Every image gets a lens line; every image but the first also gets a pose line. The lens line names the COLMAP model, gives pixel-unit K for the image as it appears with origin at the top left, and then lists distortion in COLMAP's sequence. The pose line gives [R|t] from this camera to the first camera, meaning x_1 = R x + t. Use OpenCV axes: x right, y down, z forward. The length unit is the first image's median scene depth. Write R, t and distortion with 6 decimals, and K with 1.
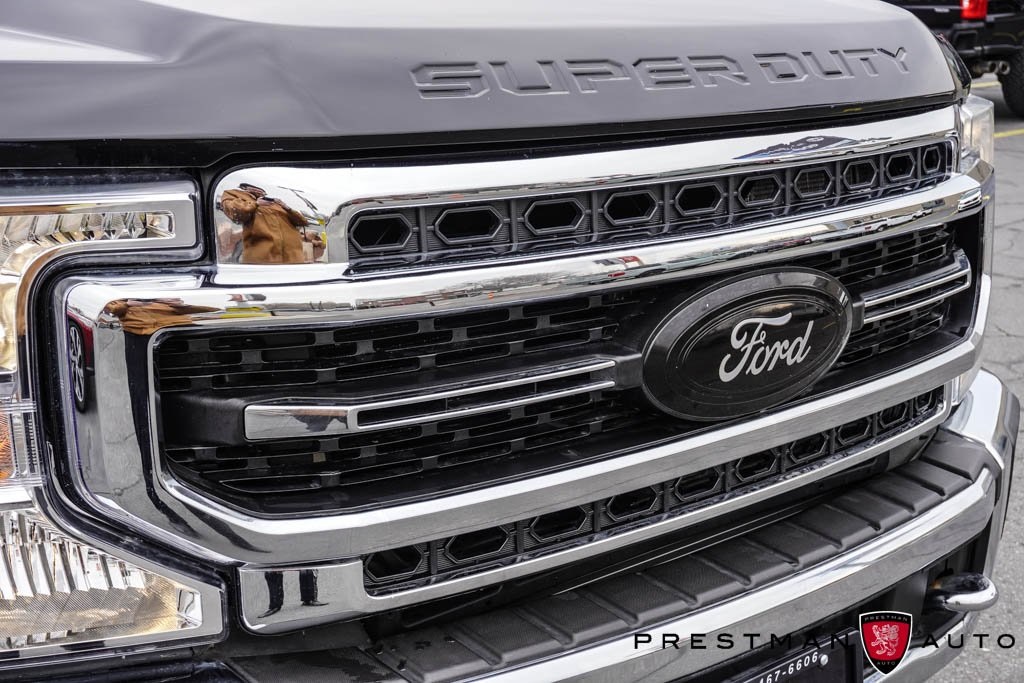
lens RADIAL K [[1475.0, 0, 515.3], [0, 1475.0, 344.9], [0, 0, 1]] dist [0.005188, 0.000000]
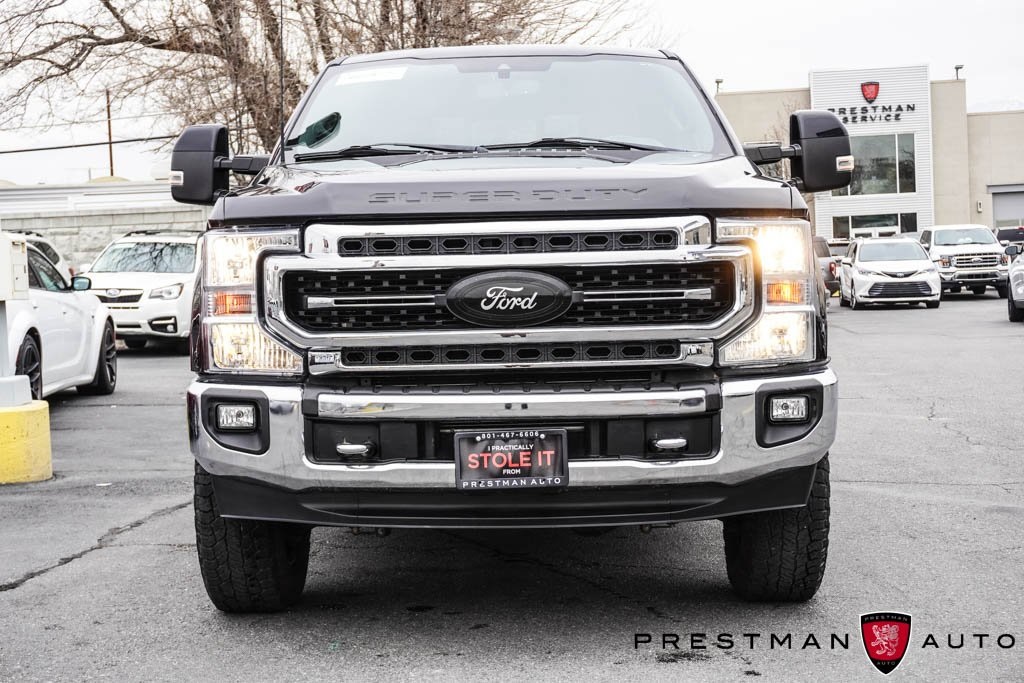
lens RADIAL K [[1641.0, 0, 512.4], [0, 1641.0, 338.3], [0, 0, 1]] dist [0.013950, 0.000000]
pose [[0.760949, 0.014469, -0.648651, 2.396792], [-0.133749, 0.981776, -0.135004, 0.534985], [0.634877, 0.189488, 0.749017, -1.331886]]
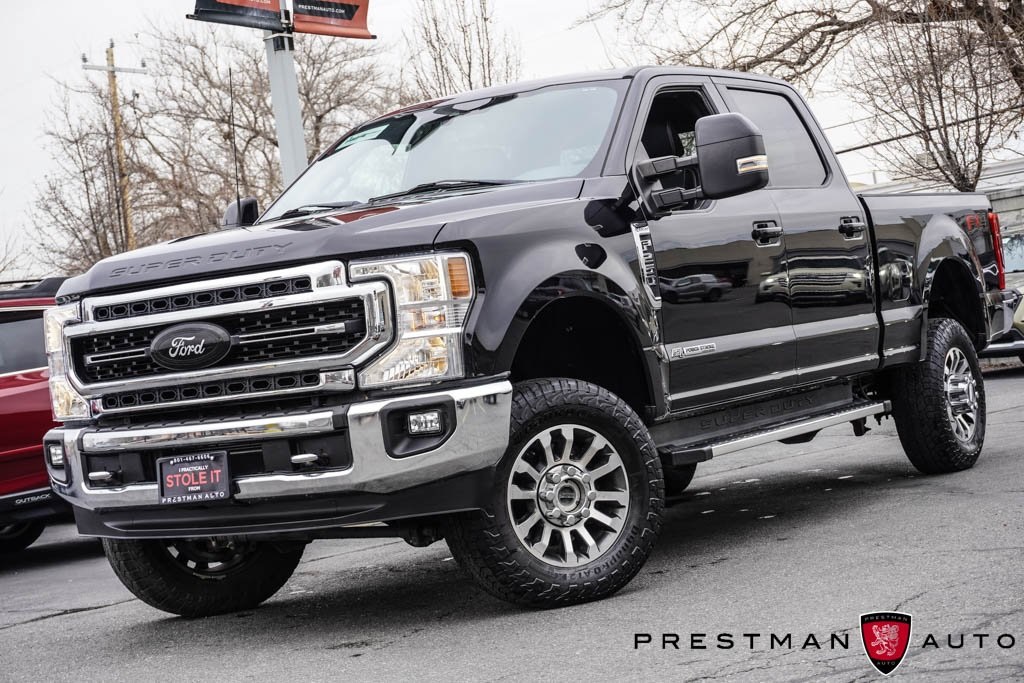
lens RADIAL K [[2072.0, 0, 511.3], [0, 2072.0, 342.3], [0, 0, 1]] dist [0.152557, 0.000000]
pose [[0.303665, -0.036972, -0.952061, 5.395866], [-0.112820, 0.990821, -0.074461, 0.285364], [0.946076, 0.130023, 0.296707, 0.400815]]
